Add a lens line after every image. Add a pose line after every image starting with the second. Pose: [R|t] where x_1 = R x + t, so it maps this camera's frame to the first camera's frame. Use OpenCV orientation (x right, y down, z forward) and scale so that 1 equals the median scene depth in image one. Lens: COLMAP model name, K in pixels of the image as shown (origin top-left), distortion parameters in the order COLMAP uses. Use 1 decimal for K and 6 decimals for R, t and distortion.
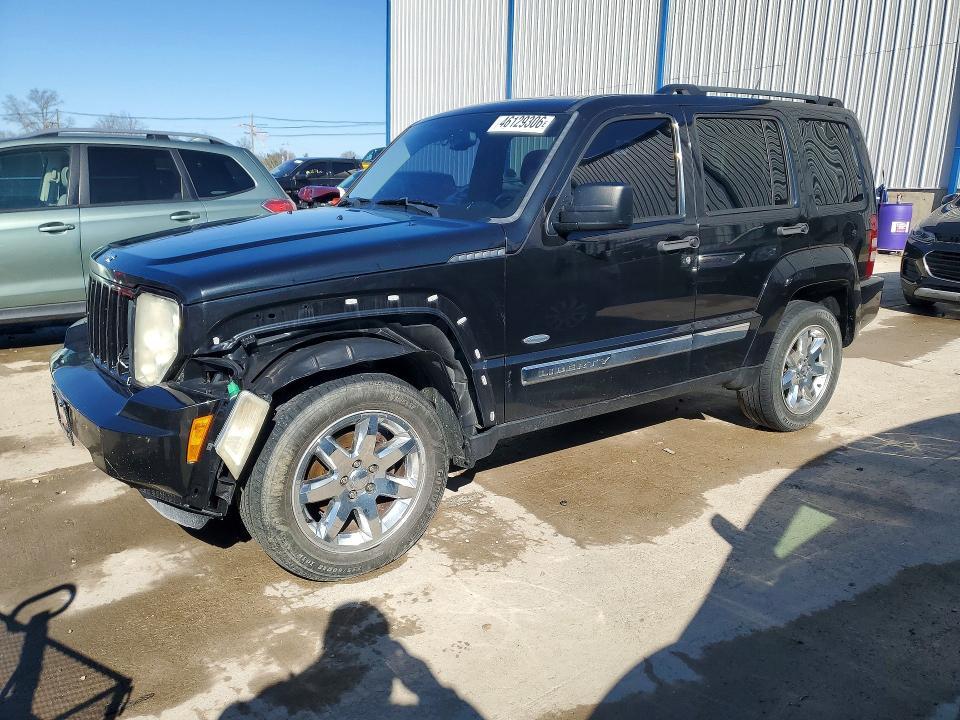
lens RADIAL K [[765.6, 0, 481.2], [0, 765.6, 356.7], [0, 0, 1]] dist [0.026846, -0.007368]
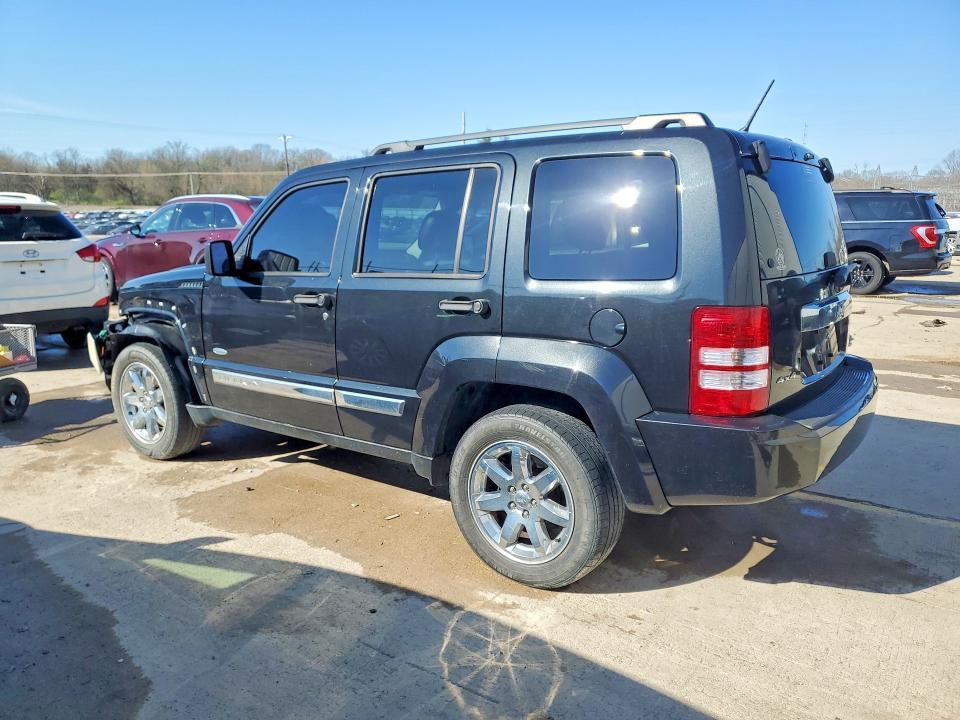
lens RADIAL K [[765.6, 0, 481.2], [0, 765.6, 361.3], [0, 0, 1]] dist [0.026846, -0.007368]
pose [[0.277634, 0.166064, -0.946225, 1.387059], [-0.218742, 0.970002, 0.106055, -0.233793], [0.935452, 0.177535, 0.305631, 0.936196]]
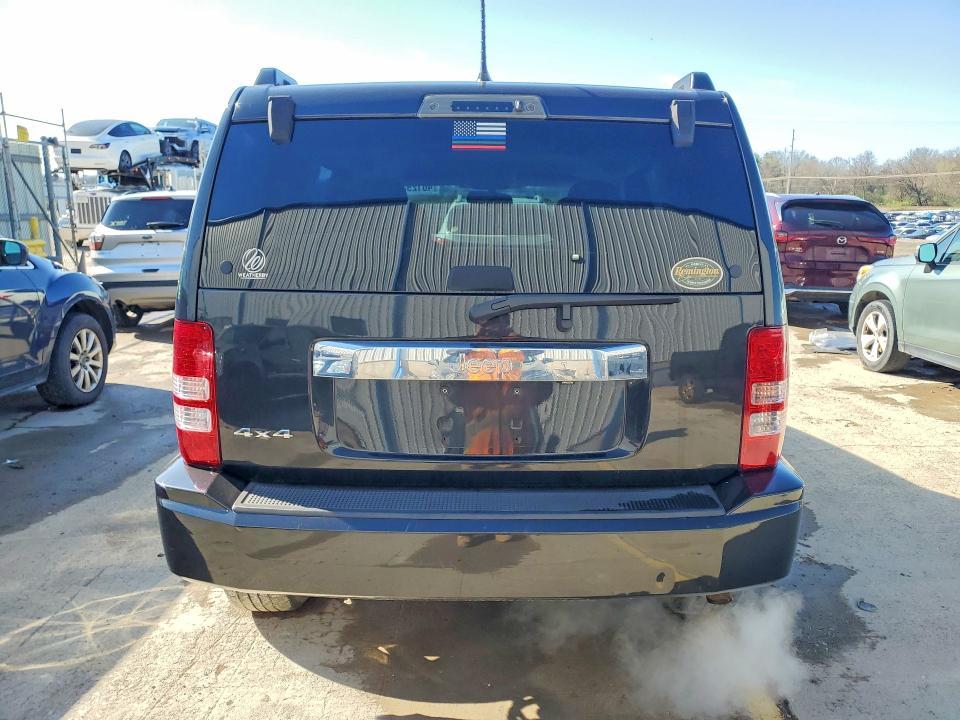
lens RADIAL K [[765.6, 0, 480.9], [0, 765.6, 359.1], [0, 0, 1]] dist [0.026846, -0.007368]
pose [[-0.619504, 0.127306, -0.774601, 1.048303], [-0.199790, 0.928697, 0.312418, -0.468880], [0.759143, 0.348302, -0.549898, 1.923588]]
